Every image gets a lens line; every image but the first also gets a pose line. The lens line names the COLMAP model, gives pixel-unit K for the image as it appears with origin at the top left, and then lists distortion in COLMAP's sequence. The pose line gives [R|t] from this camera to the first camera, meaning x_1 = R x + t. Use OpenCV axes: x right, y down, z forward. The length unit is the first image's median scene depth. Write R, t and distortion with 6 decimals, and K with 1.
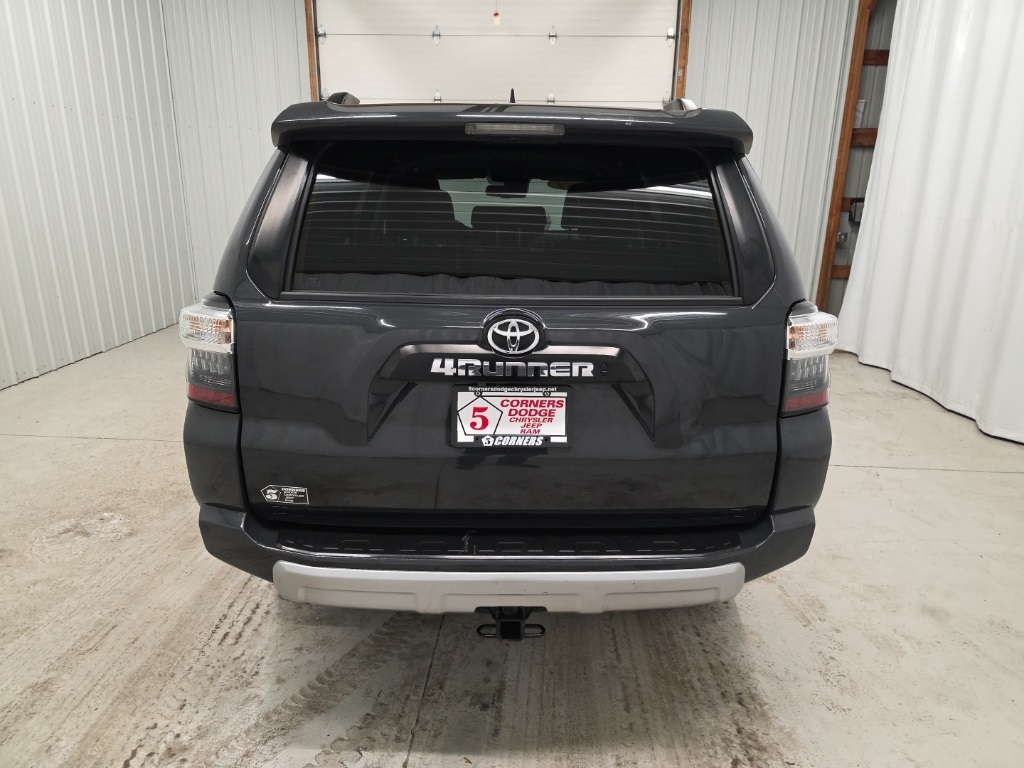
lens RADIAL K [[688.1, 0, 505.7], [0, 688.1, 386.9], [0, 0, 1]] dist [0.046499, -0.033981]
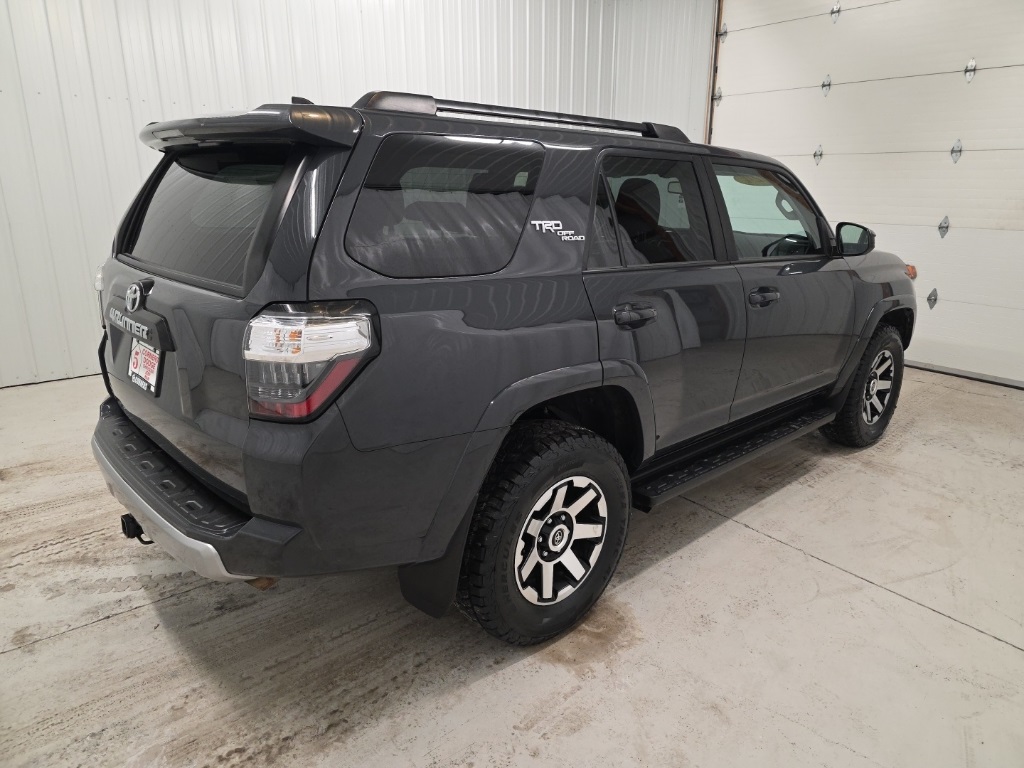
lens RADIAL K [[688.1, 0, 542.8], [0, 688.1, 375.6], [0, 0, 1]] dist [0.046499, -0.033981]
pose [[0.668760, 0.189972, -0.718798, 1.116410], [-0.202603, 0.976780, 0.069654, -0.134751], [0.715340, 0.099049, 0.691721, 0.503511]]
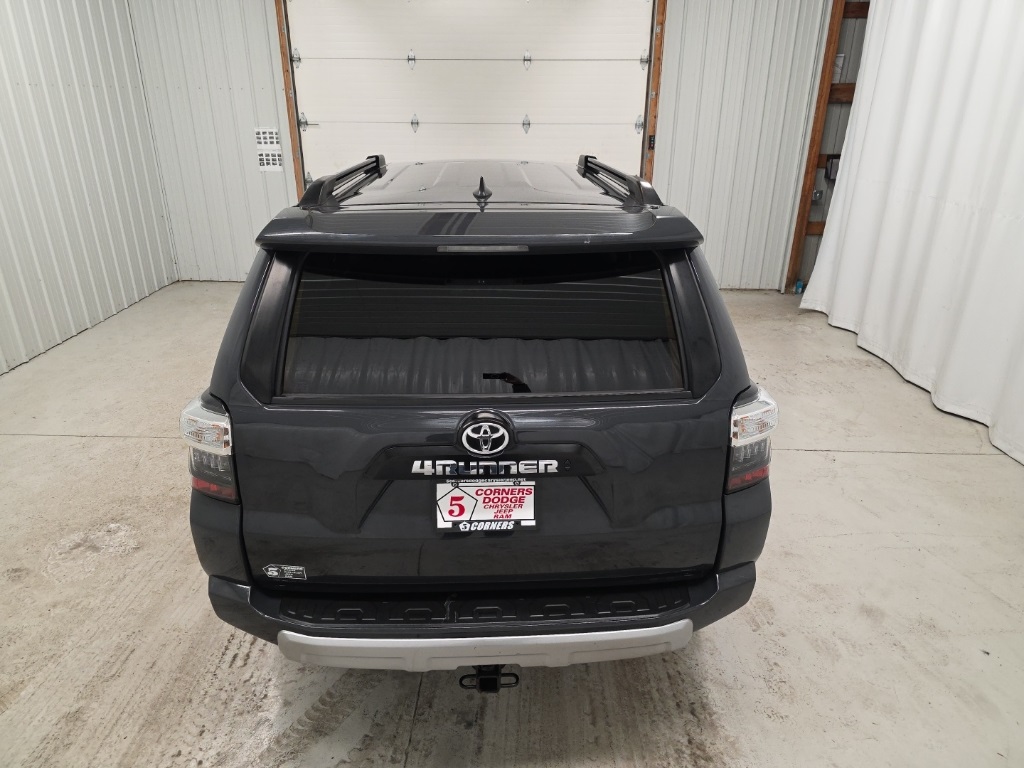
lens RADIAL K [[688.1, 0, 503.0], [0, 688.1, 374.5], [0, 0, 1]] dist [0.046499, -0.033981]
pose [[0.999665, -0.019881, 0.016600, 0.017774], [0.018047, 0.994400, 0.104131, -0.223185], [-0.018577, -0.103796, 0.994425, -0.073232]]
